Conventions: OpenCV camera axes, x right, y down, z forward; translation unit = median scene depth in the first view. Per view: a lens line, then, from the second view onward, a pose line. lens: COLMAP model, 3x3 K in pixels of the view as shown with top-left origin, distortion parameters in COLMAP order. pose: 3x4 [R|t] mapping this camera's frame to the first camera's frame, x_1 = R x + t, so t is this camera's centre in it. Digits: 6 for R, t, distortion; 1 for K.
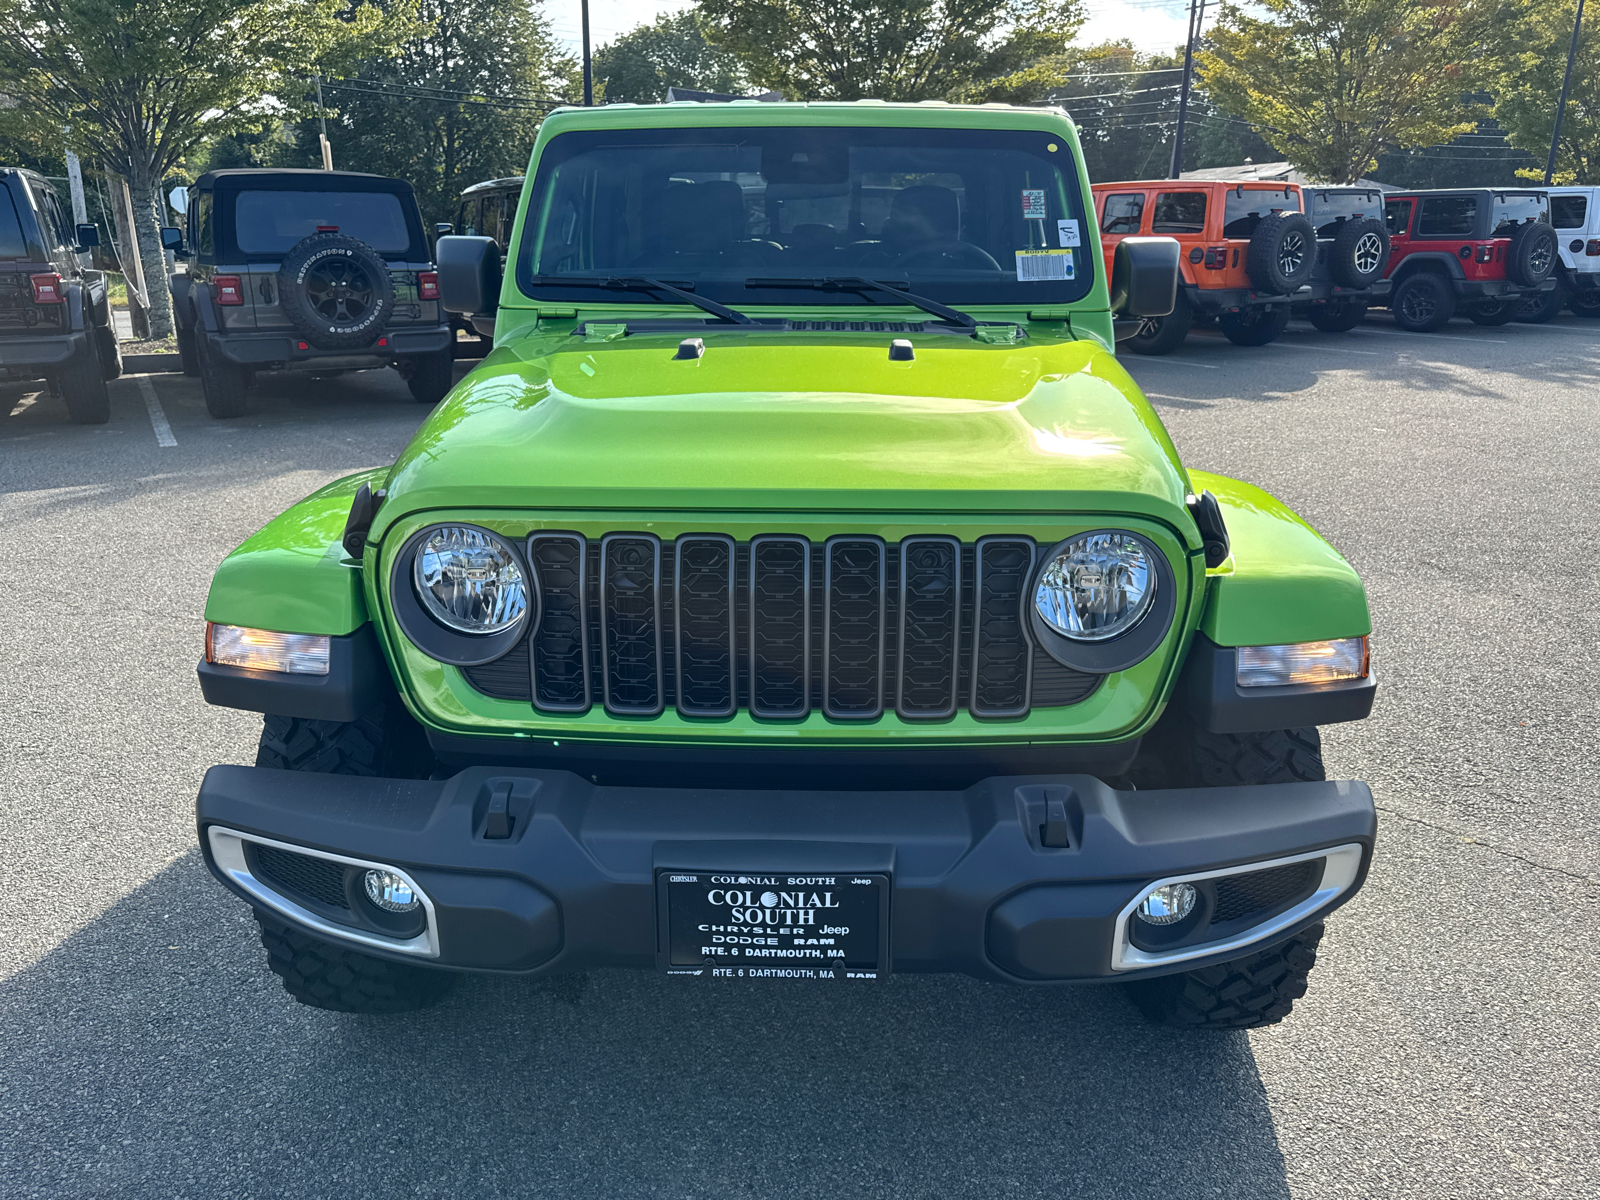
lens RADIAL K [[1101.1, 0, 800.0], [0, 1101.1, 600.0], [0, 0, 1]] dist [0.184577, -0.347004]
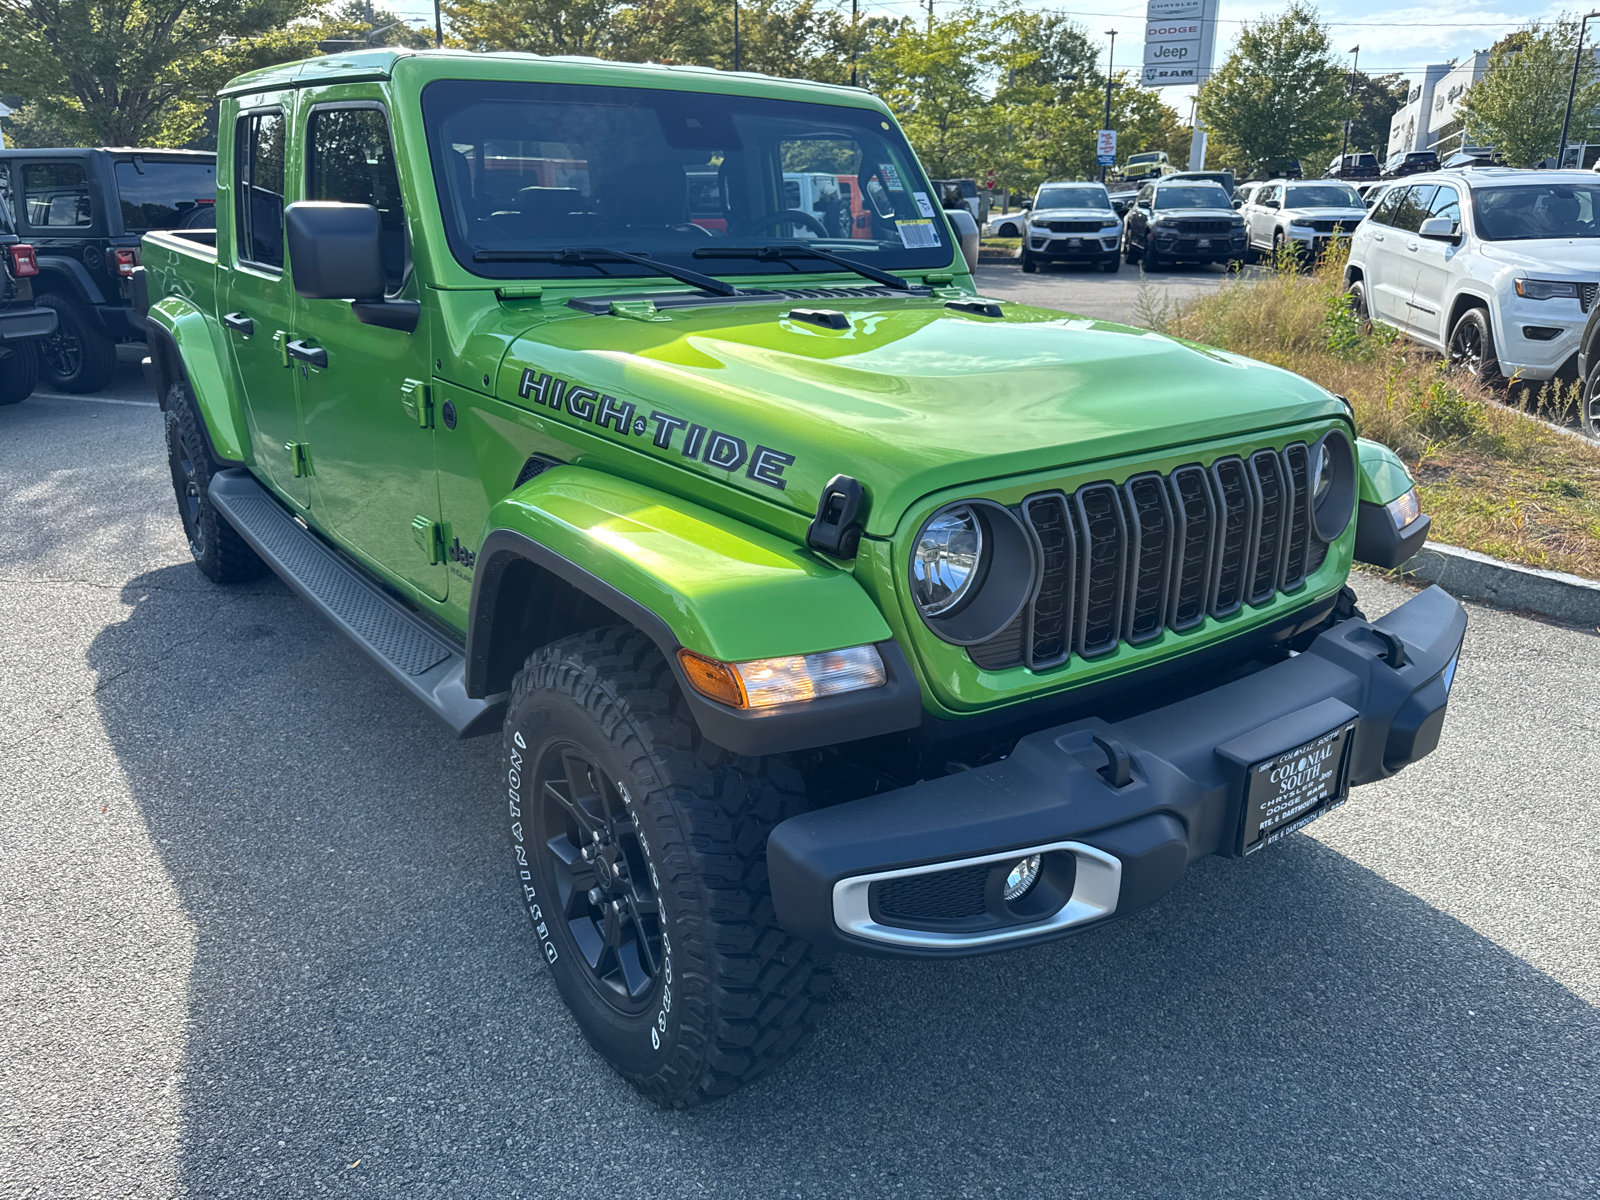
lens RADIAL K [[1156.0, 0, 800.0], [0, 1156.0, 600.0], [0, 0, 1]] dist [0.071278, -0.086158]
pose [[0.787468, -0.192126, 0.585646, -1.012190], [0.187599, 0.979806, 0.069185, -0.076707], [-0.587112, 0.055386, 0.807609, 0.271775]]
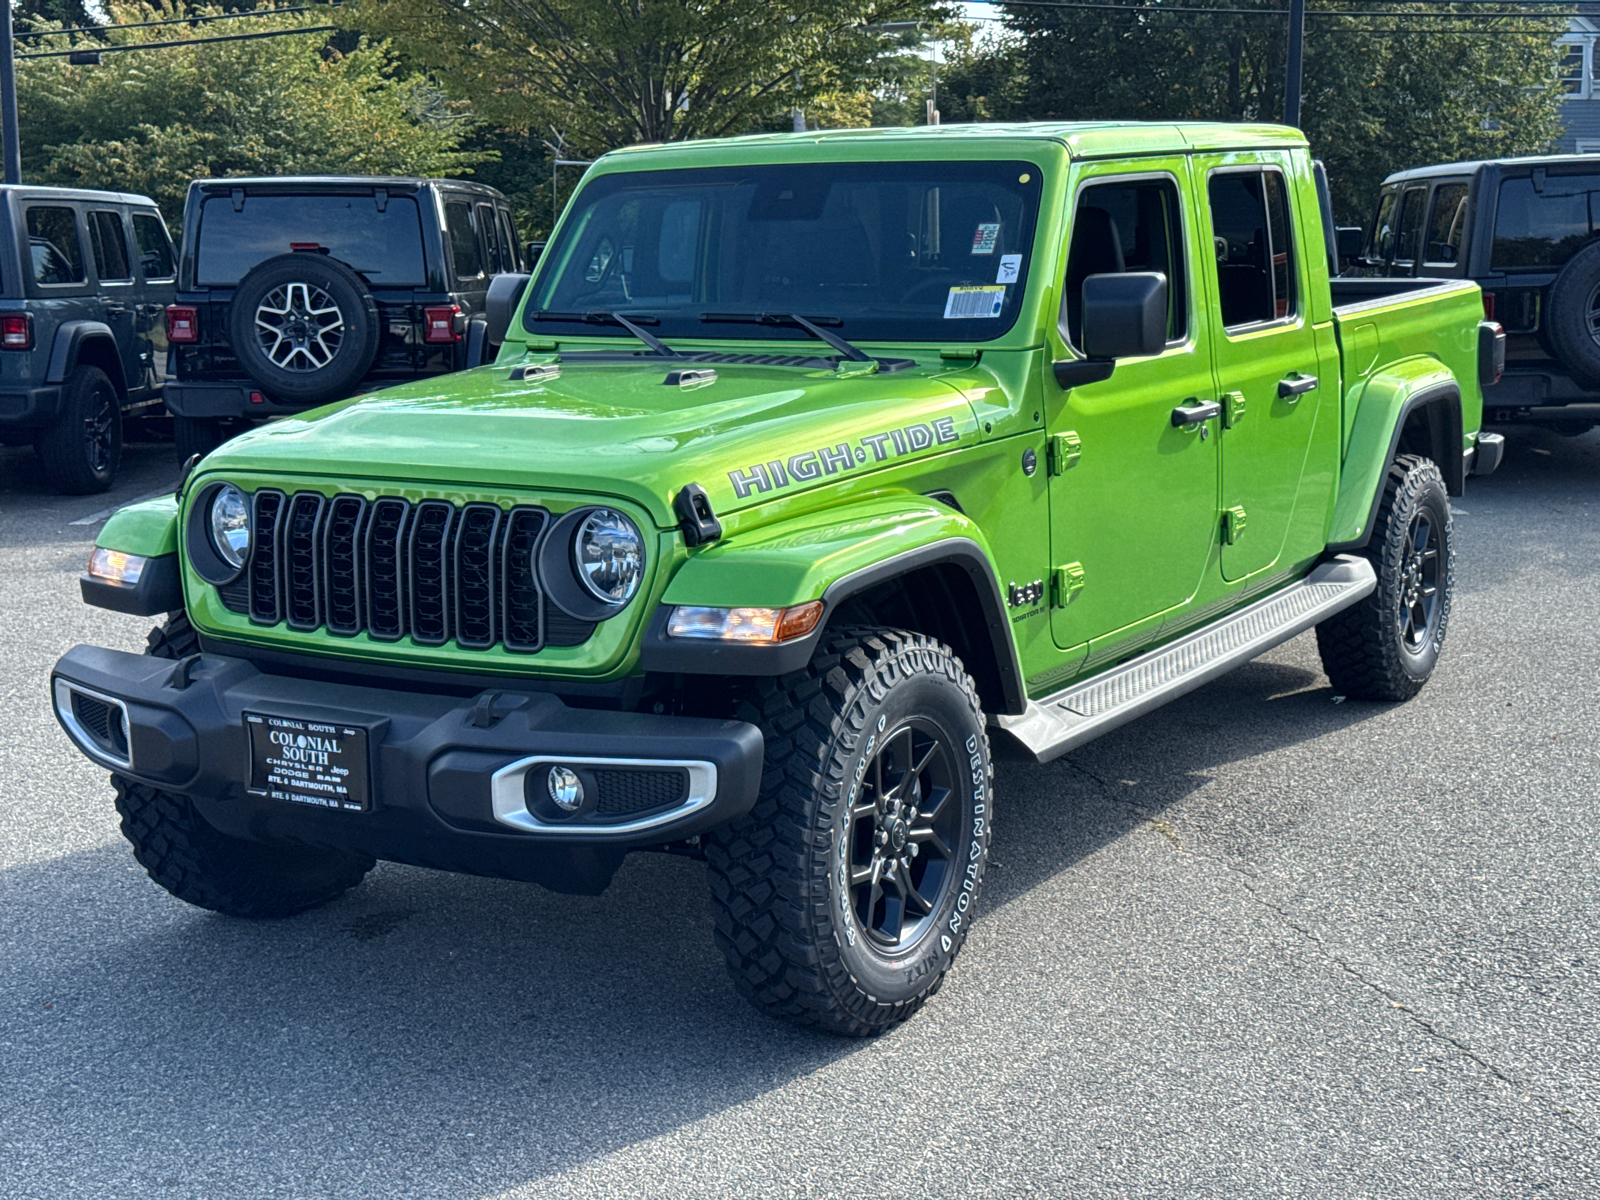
lens RADIAL K [[2160.7, 0, 800.0], [0, 2160.7, 600.0], [0, 0, 1]] dist [0.263546, -0.510360]
pose [[0.866865, 0.068532, -0.493810, 1.662809], [-0.139639, 0.984236, -0.108535, 0.271797], [0.478588, 0.163040, 0.862770, -0.987445]]
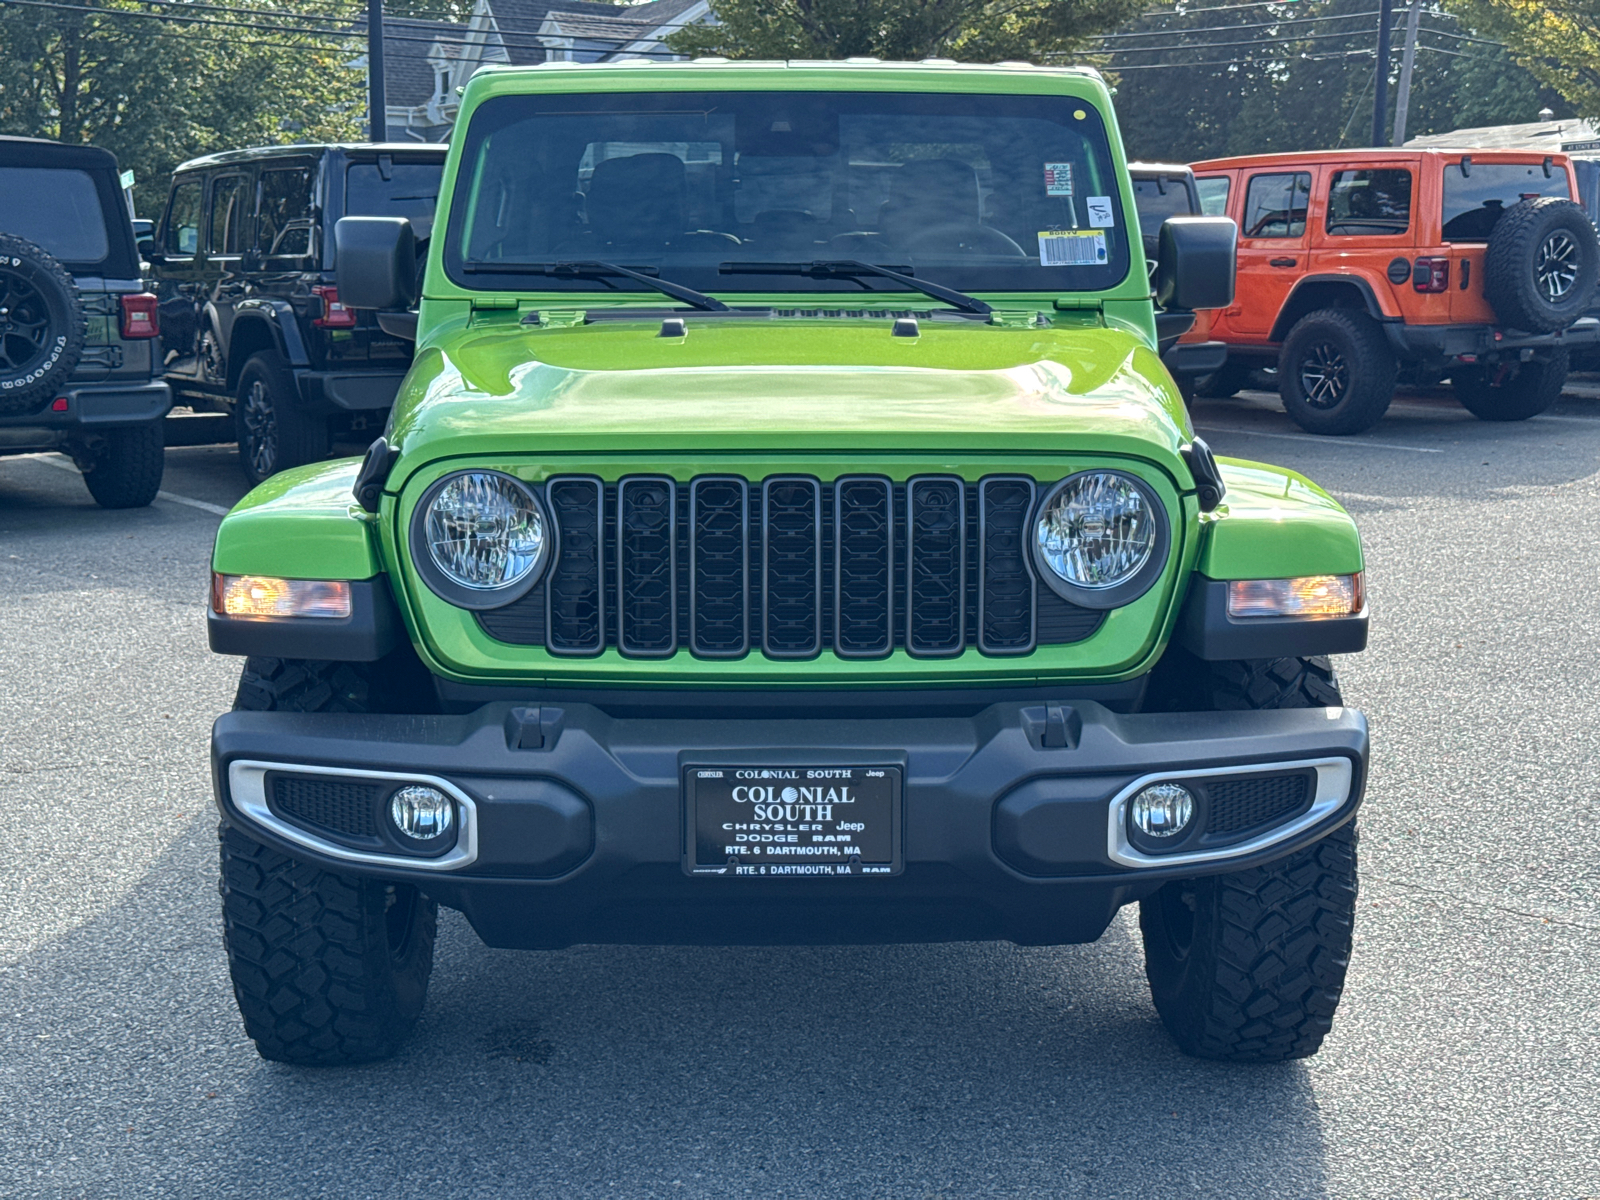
lens RADIAL K [[2176.2, 0, 788.7], [0, 2176.2, 629.0], [0, 0, 1]] dist [0.164382, -0.084959]
pose [[0.999502, -0.007308, 0.030696, -0.081912], [0.011630, 0.989640, -0.143102, 0.366224], [-0.029332, 0.143388, 0.989232, -0.979639]]
